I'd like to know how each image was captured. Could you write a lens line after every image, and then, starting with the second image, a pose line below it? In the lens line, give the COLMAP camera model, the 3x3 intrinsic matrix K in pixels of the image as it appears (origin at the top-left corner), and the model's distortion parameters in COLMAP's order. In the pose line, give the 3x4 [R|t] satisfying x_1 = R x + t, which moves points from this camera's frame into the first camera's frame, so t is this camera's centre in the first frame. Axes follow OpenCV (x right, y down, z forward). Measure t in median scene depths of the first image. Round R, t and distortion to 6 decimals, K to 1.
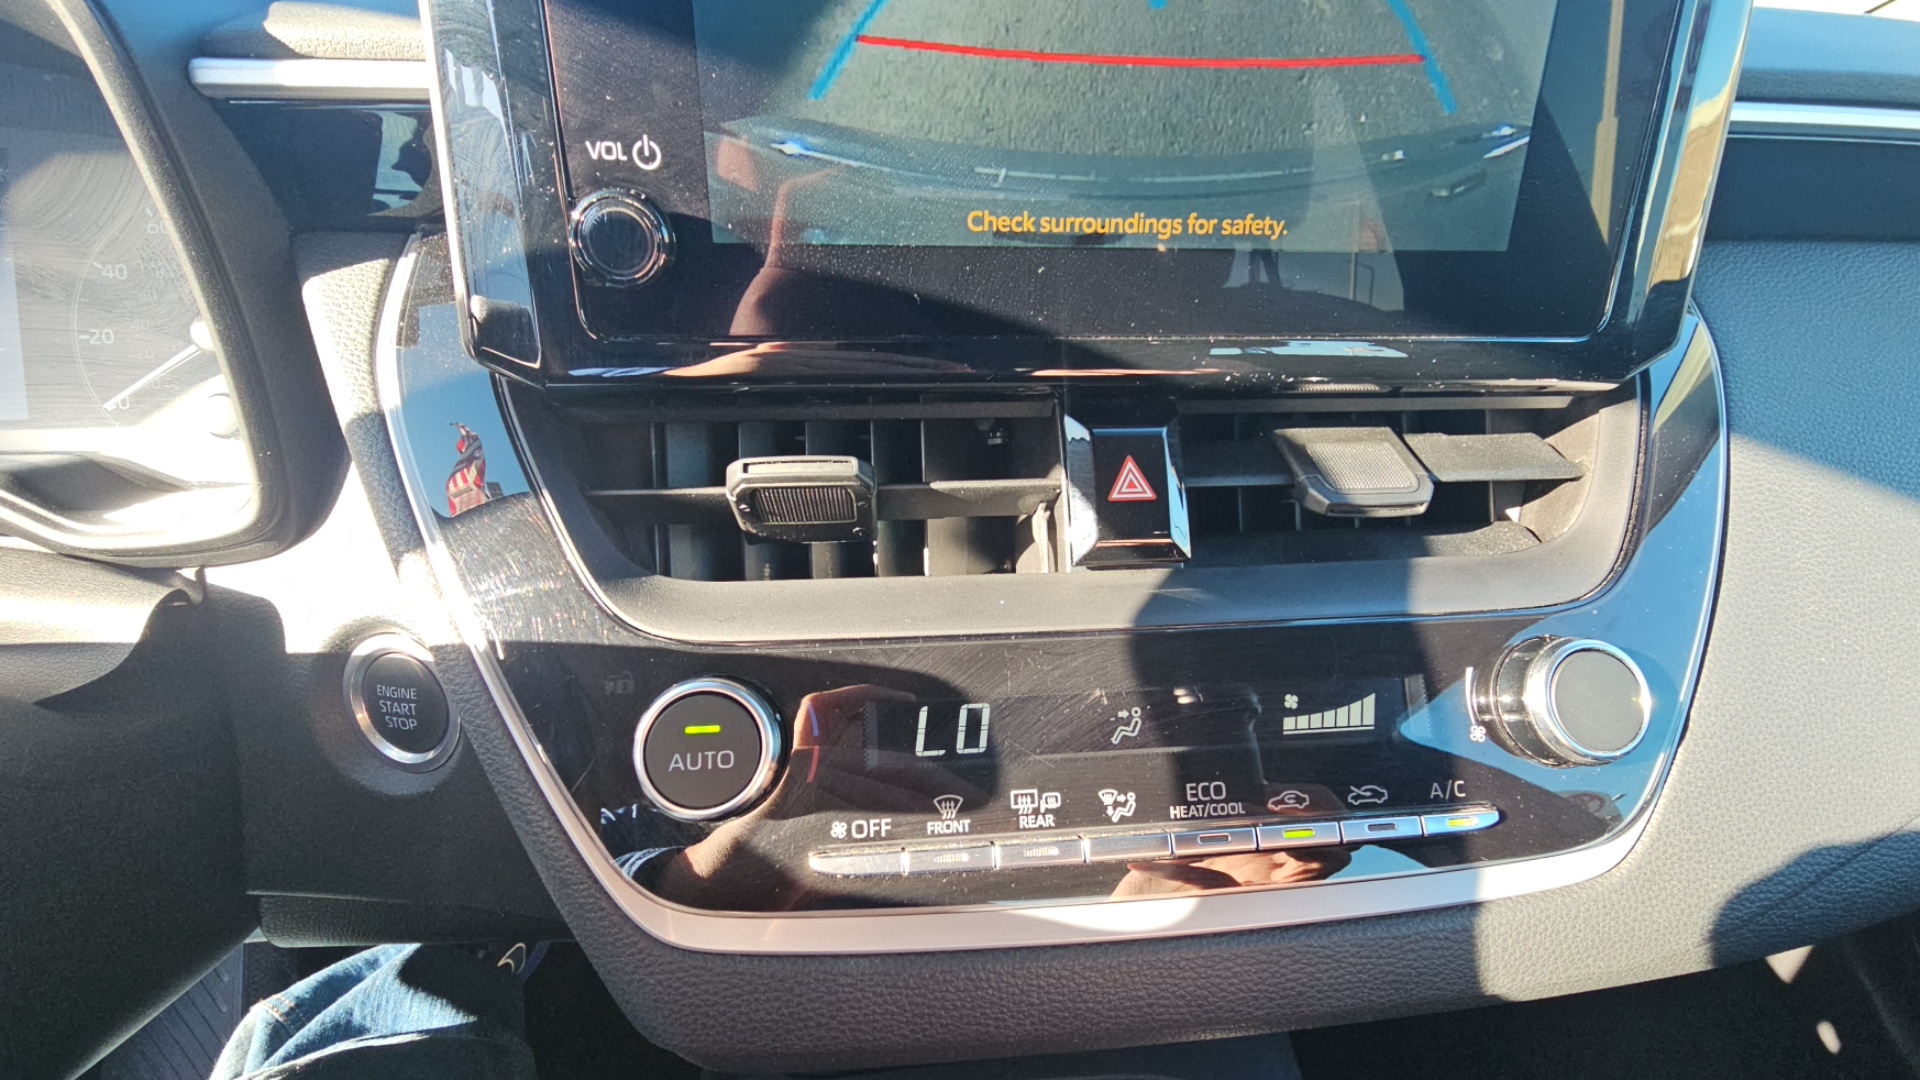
lens RADIAL K [[894.0, 0, 982.0], [0, 894.0, 545.0], [0, 0, 1]] dist [-0.000209, -0.000462]
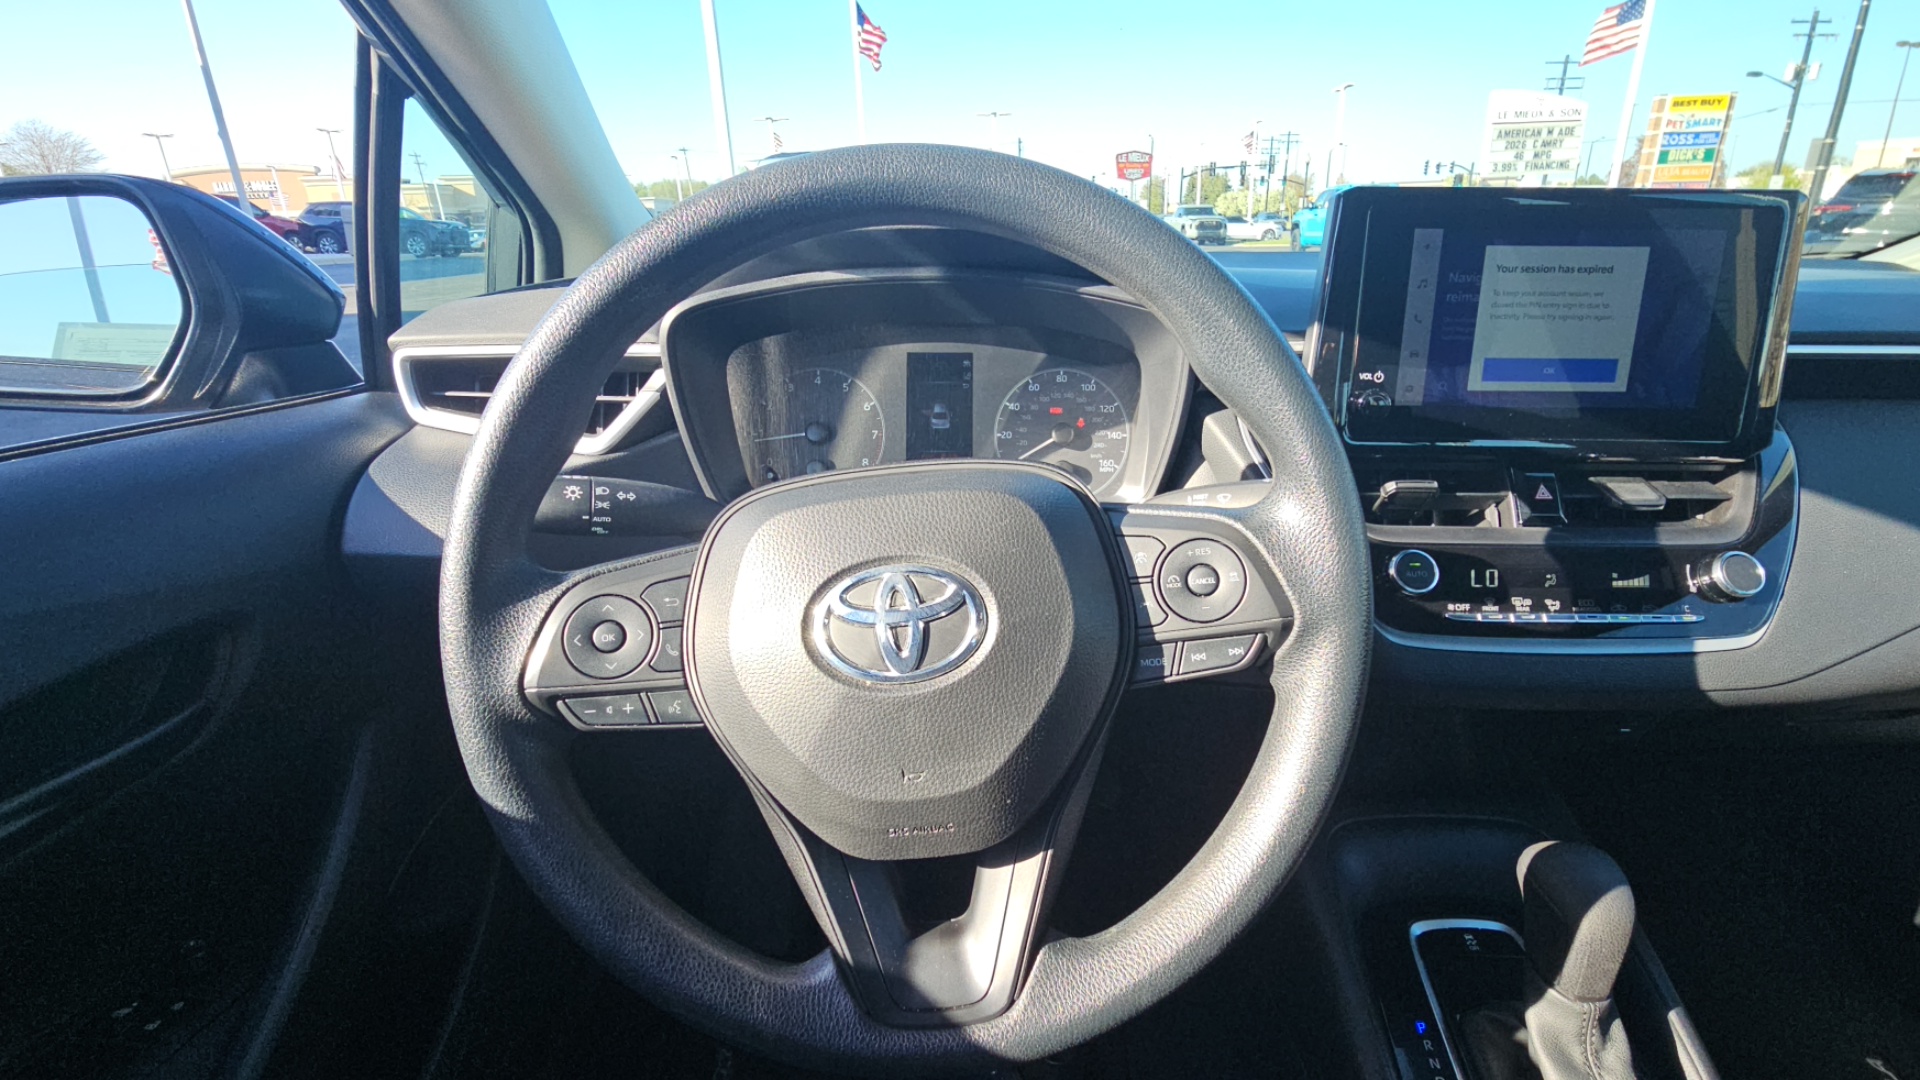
lens RADIAL K [[858.1, 0, 981.4], [0, 858.1, 545.5], [0, 0, 1]] dist [0.010914, -0.007568]
pose [[0.992138, 0.025604, -0.122501, -1.196606], [-0.037324, 0.994839, -0.094357, 0.395944], [0.119453, 0.098187, 0.987973, -1.742283]]
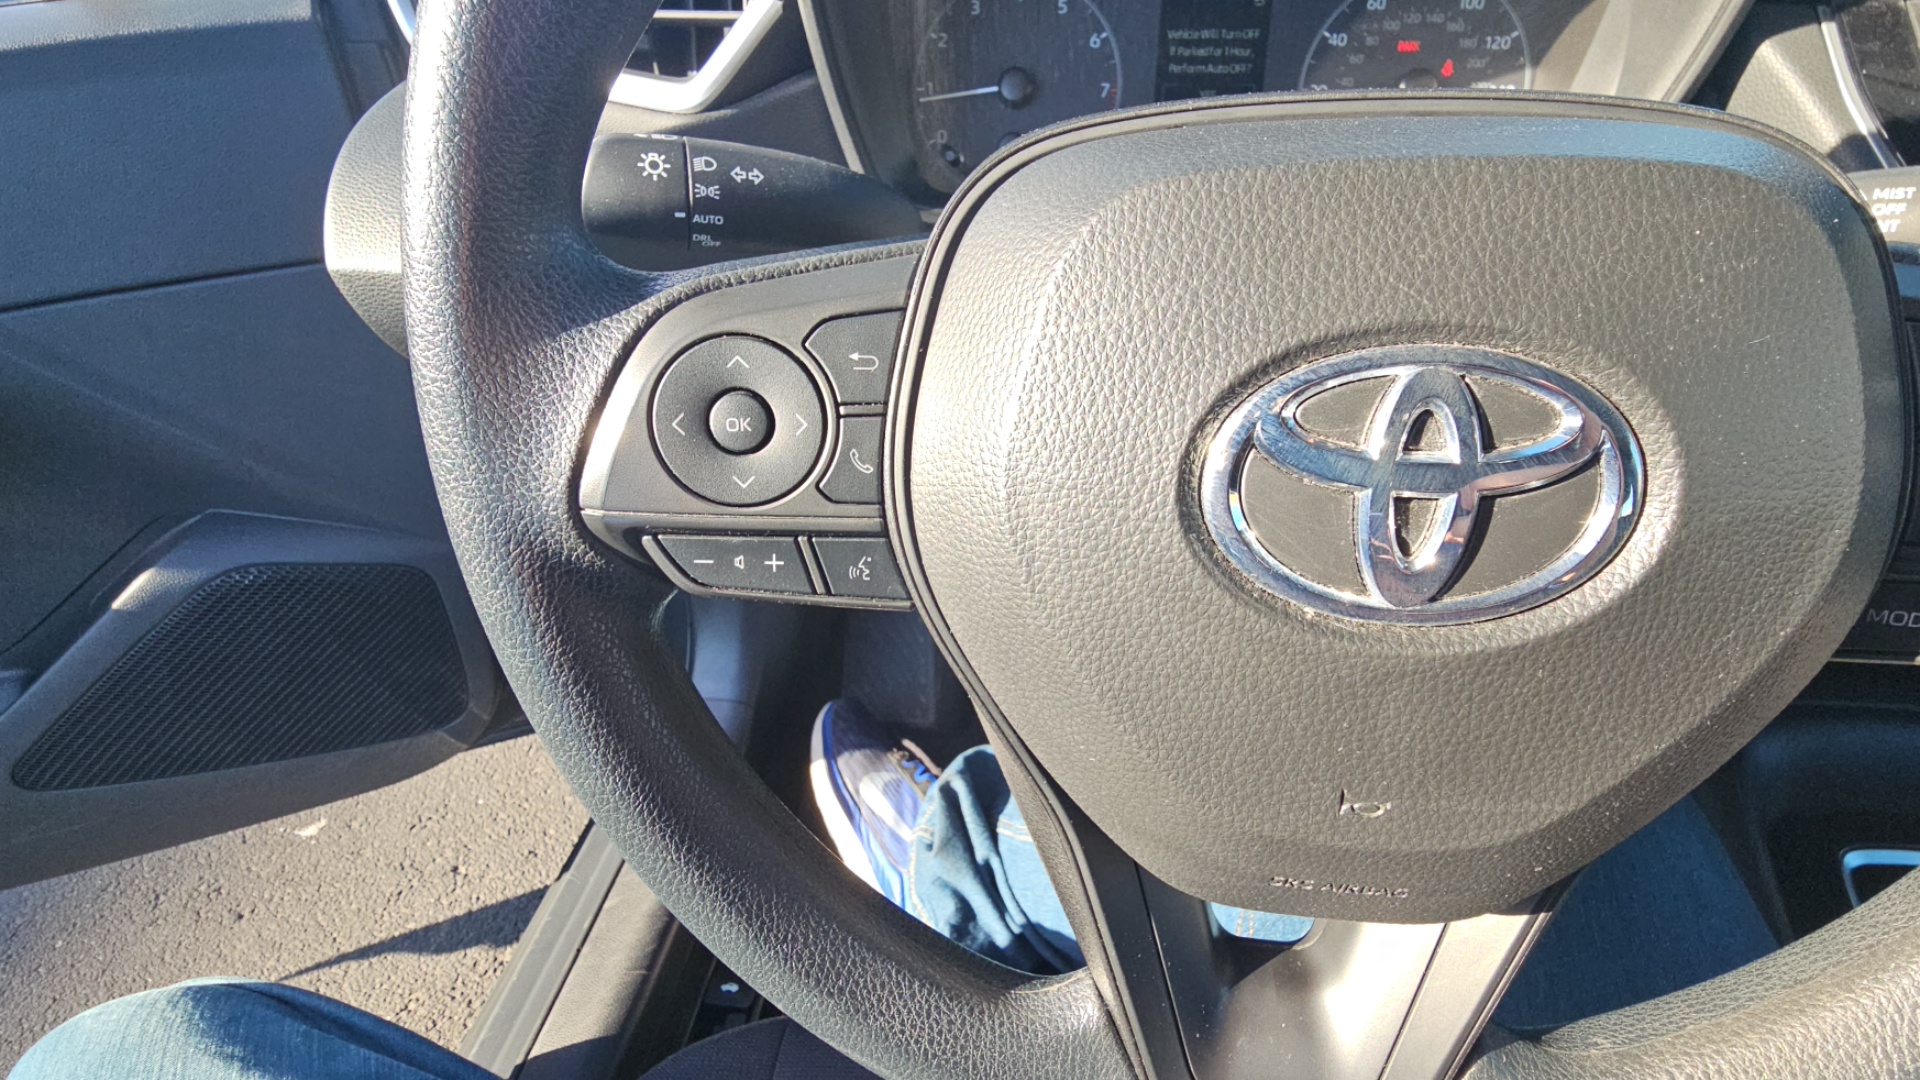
lens RADIAL K [[858.1, 0, 981.4], [0, 858.1, 545.5], [0, 0, 1]] dist [0.010914, -0.007568]
pose [[0.968974, 0.122272, -0.214798, -1.726168], [-0.072202, 0.971184, 0.227130, 0.303626], [0.236380, -0.204574, 0.949881, -0.871647]]
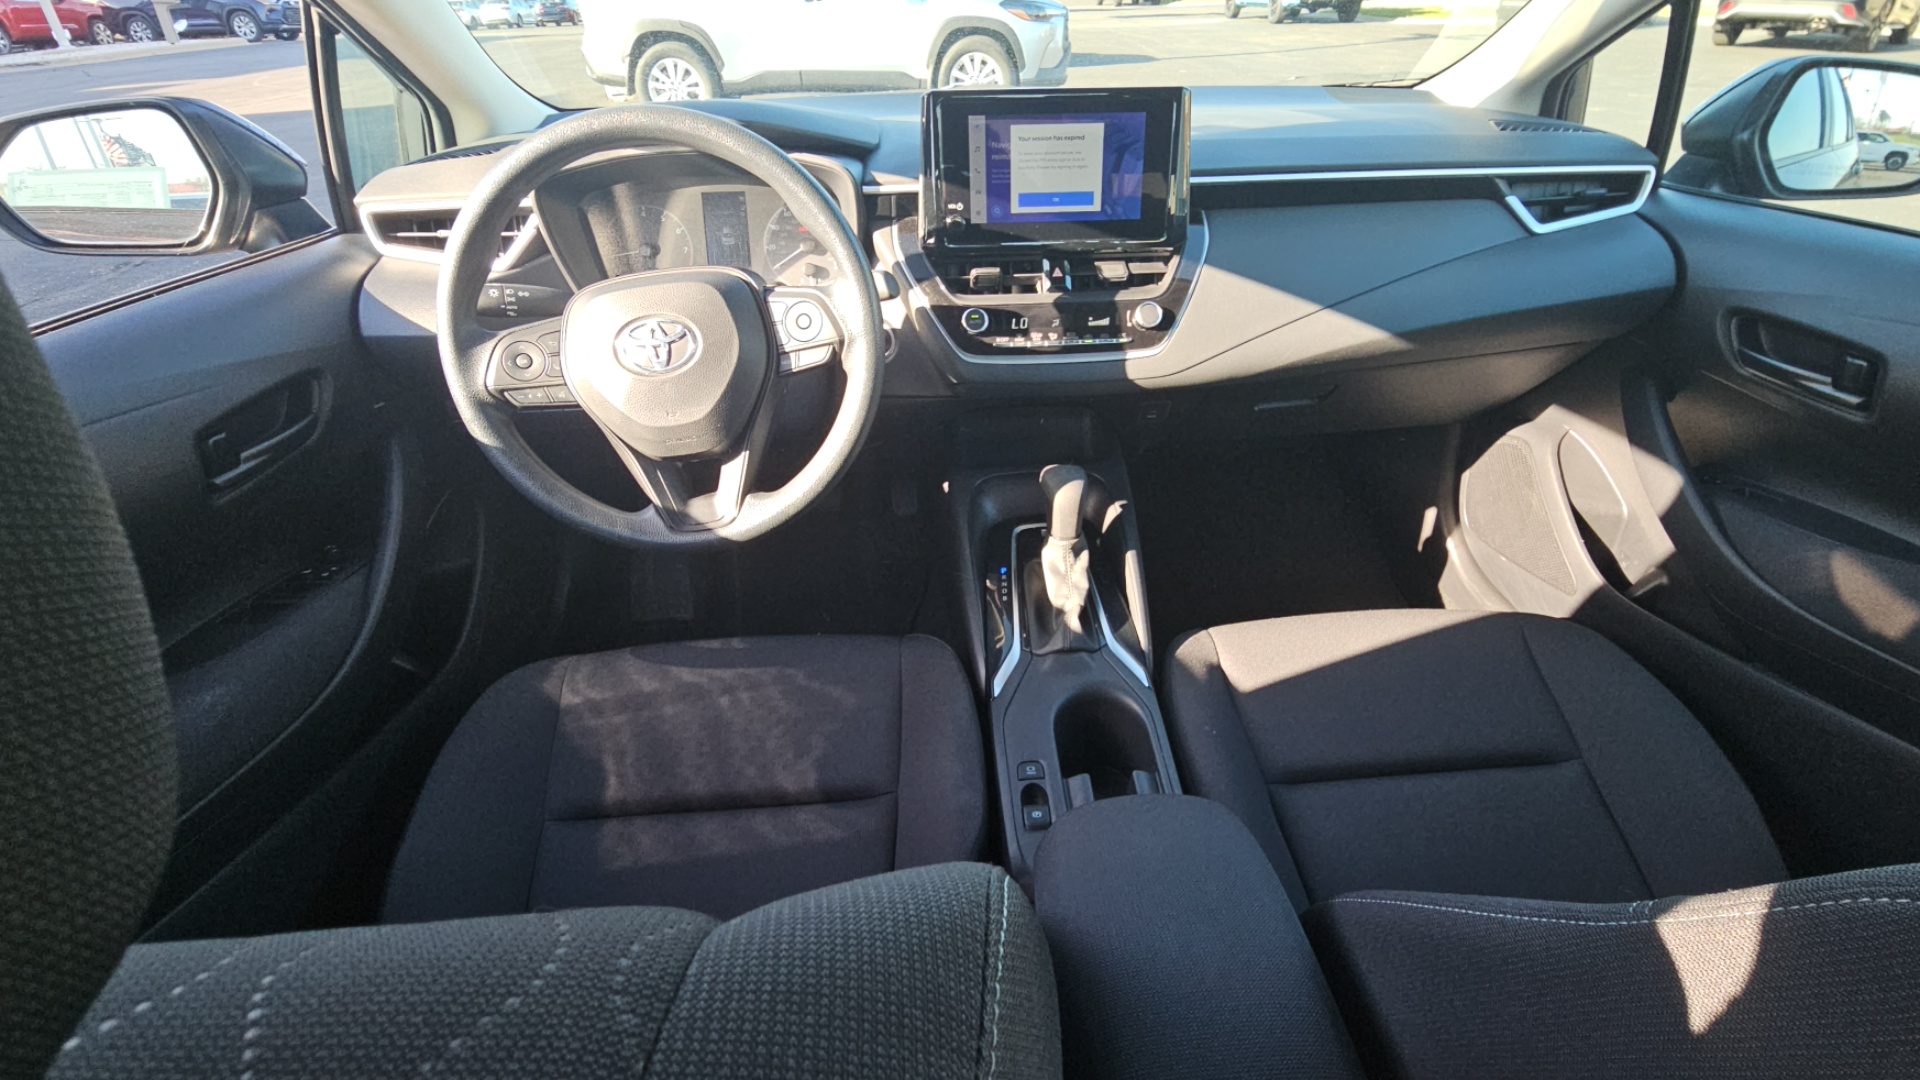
lens RADIAL K [[856.5, 0, 982.0], [0, 856.5, 547.1], [0, 0, 1]] dist [0.002482, -0.001145]
pose [[0.998529, -0.006487, -0.053834, 0.005527], [0.013483, 0.991340, 0.130623, 0.782794], [0.052520, -0.131157, 0.989969, -3.748363]]
